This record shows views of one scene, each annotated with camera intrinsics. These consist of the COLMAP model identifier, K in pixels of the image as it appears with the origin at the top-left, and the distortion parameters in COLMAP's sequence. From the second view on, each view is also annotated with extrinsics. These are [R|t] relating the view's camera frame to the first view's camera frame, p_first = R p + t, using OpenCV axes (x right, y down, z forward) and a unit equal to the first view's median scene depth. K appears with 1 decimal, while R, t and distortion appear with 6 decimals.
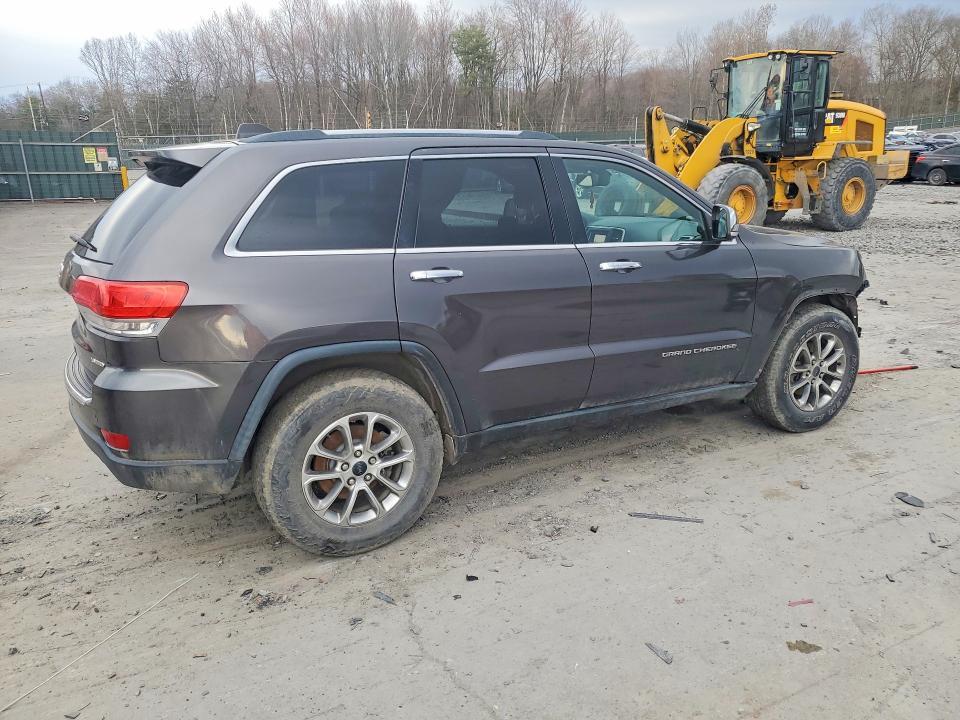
lens RADIAL K [[719.2, 0, 480.4], [0, 719.2, 362.5], [0, 0, 1]] dist [0.012796, -0.001931]
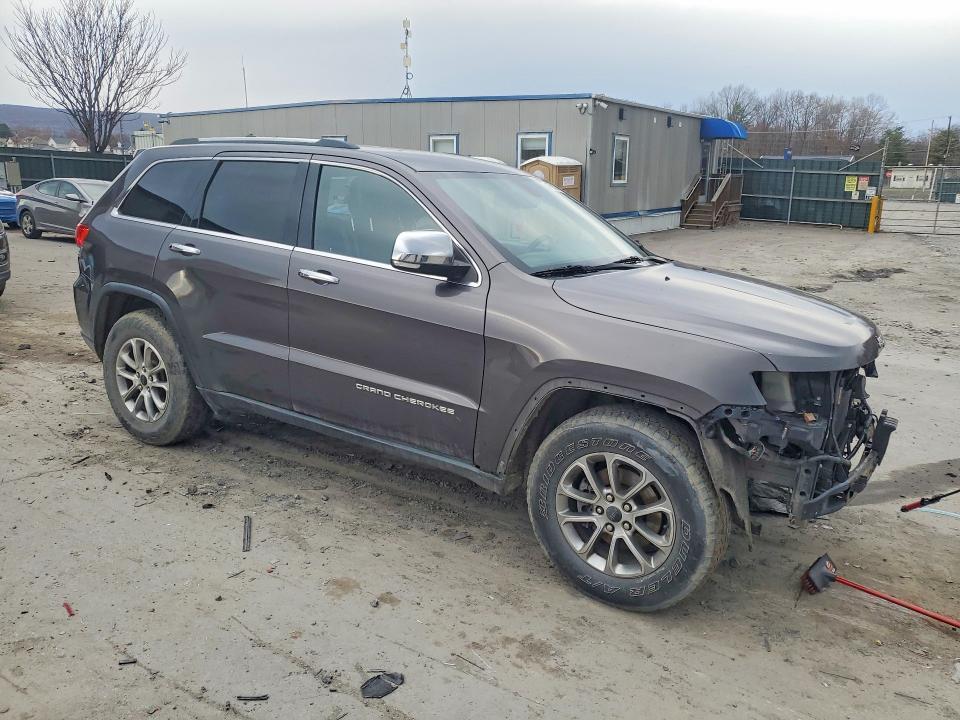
lens RADIAL K [[719.2, 0, 482.5], [0, 719.2, 359.0], [0, 0, 1]] dist [0.012796, -0.001931]
pose [[0.504401, 0.242895, -0.828602, 1.016835], [-0.279533, 0.953877, 0.109455, -0.175418], [0.816971, 0.176412, 0.549033, 0.602863]]
